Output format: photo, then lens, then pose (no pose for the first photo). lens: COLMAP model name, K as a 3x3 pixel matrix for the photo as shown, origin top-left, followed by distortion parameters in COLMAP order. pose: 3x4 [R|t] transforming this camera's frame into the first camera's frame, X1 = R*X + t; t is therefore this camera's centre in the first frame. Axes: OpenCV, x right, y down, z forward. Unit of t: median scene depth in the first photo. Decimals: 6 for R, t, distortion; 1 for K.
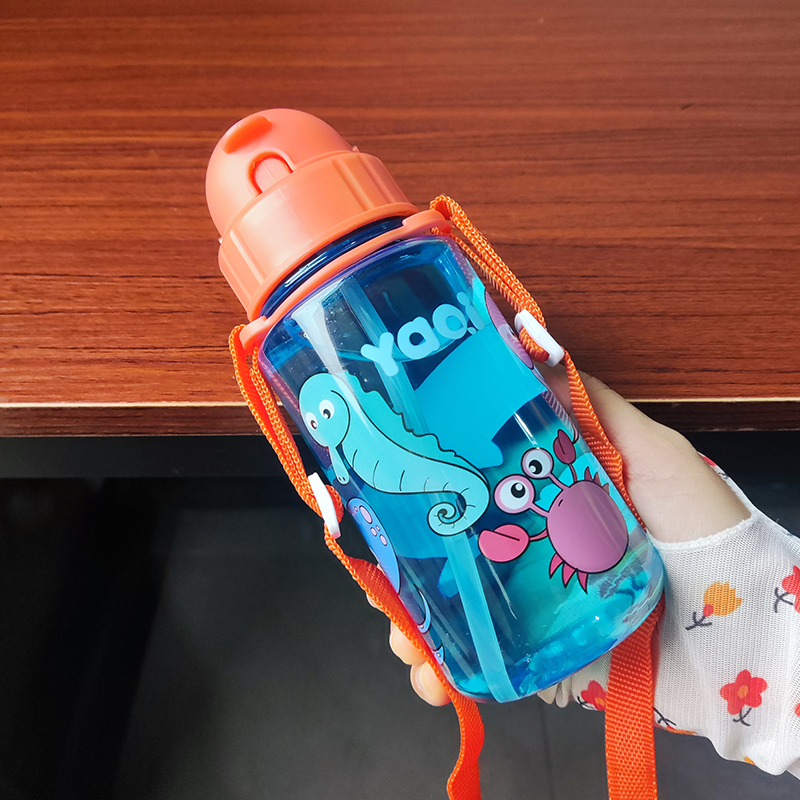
lens RADIAL K [[856.0, 0, 400.0], [0, 856.0, 400.0], [0, 0, 1]] dist [0.096368, -0.242411]
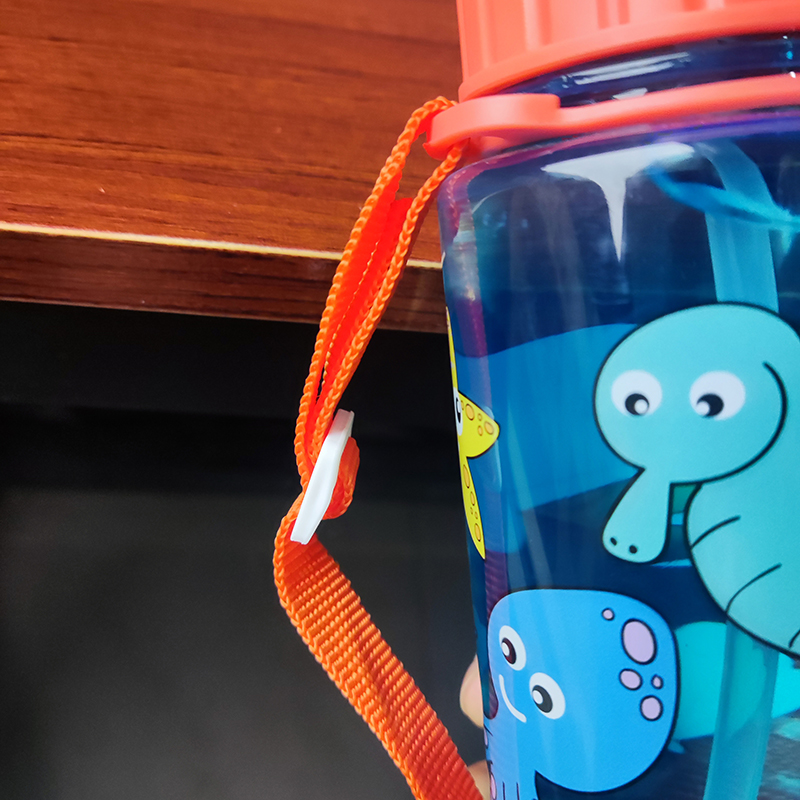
lens RADIAL K [[856.0, 0, 400.0], [0, 856.0, 400.0], [0, 0, 1]] dist [0.096368, -0.242411]
pose [[0.985581, 0.068146, 0.154875, -0.069096], [-0.069035, 0.997614, 0.000361, 0.063077], [-0.154481, -0.011048, 0.987934, 0.354712]]
